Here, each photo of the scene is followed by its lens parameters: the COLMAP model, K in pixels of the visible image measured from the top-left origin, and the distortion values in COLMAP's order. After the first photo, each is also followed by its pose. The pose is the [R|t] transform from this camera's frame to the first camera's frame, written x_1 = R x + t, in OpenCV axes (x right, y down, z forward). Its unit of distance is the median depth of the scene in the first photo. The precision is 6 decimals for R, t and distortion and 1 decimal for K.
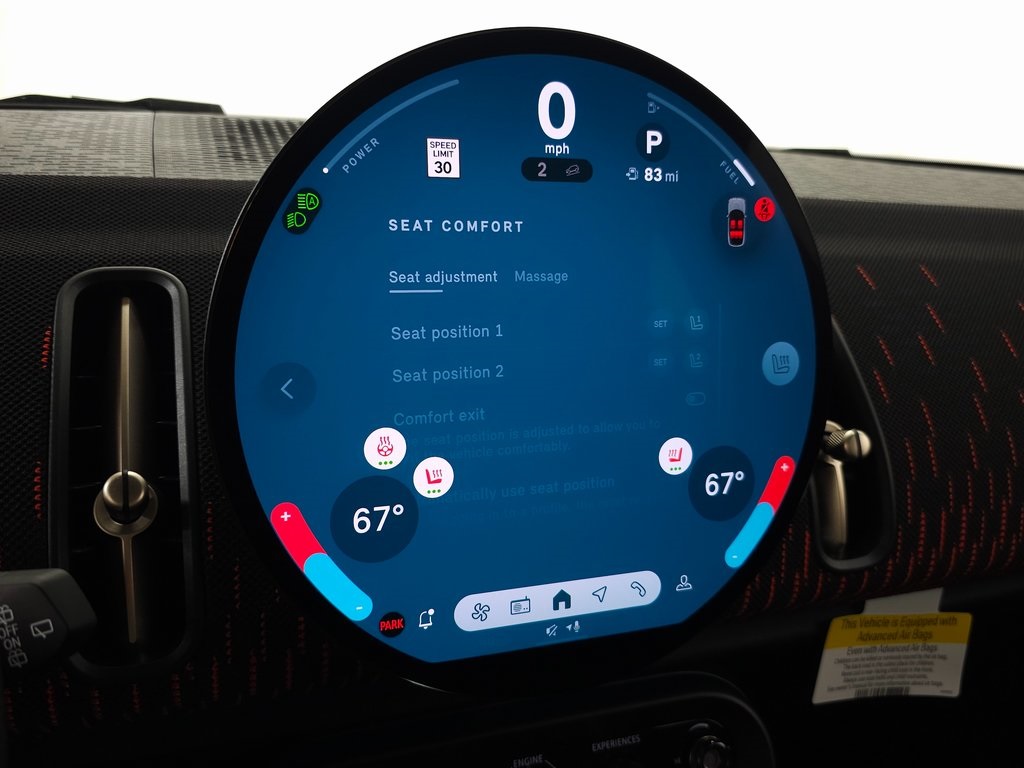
lens RADIAL K [[855.9, 0, 508.7], [0, 855.9, 380.9], [0, 0, 1]] dist [0.023662, -0.036268]
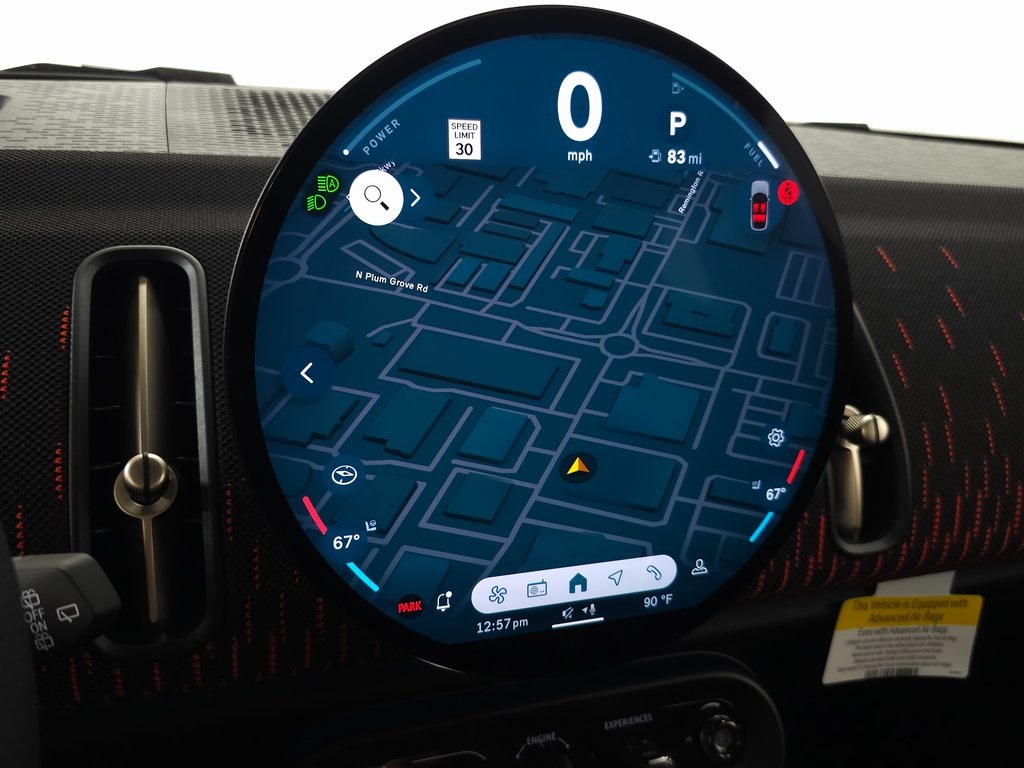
lens RADIAL K [[855.9, 0, 509.3], [0, 855.9, 382.6], [0, 0, 1]] dist [0.023662, -0.036268]
pose [[0.999937, 0.009162, -0.006442, -0.013663], [-0.008908, 0.999227, 0.038291, -0.016409], [0.006788, -0.038231, 0.999246, 0.003882]]
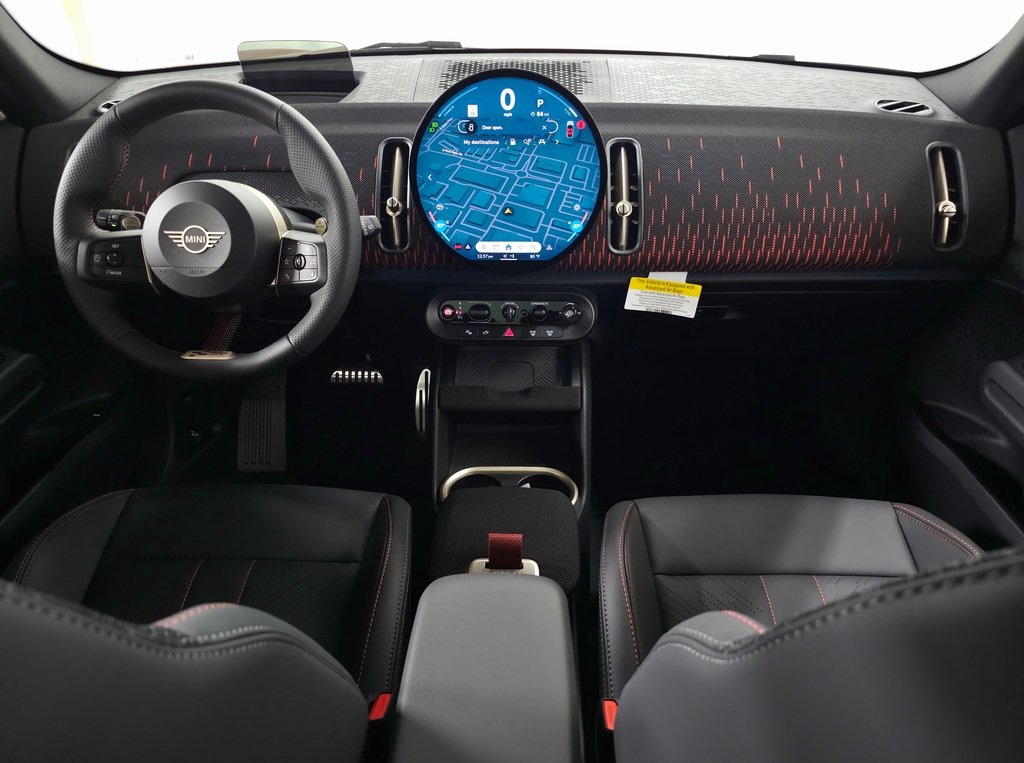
lens RADIAL K [[692.1, 0, 518.7], [0, 692.1, 378.3], [0, 0, 1]] dist [0.059444, -0.049107]
pose [[0.936396, 0.141907, -0.320975, 1.006384], [-0.052383, 0.960872, 0.271993, 0.004644], [0.347013, -0.237880, 0.907191, -1.532430]]
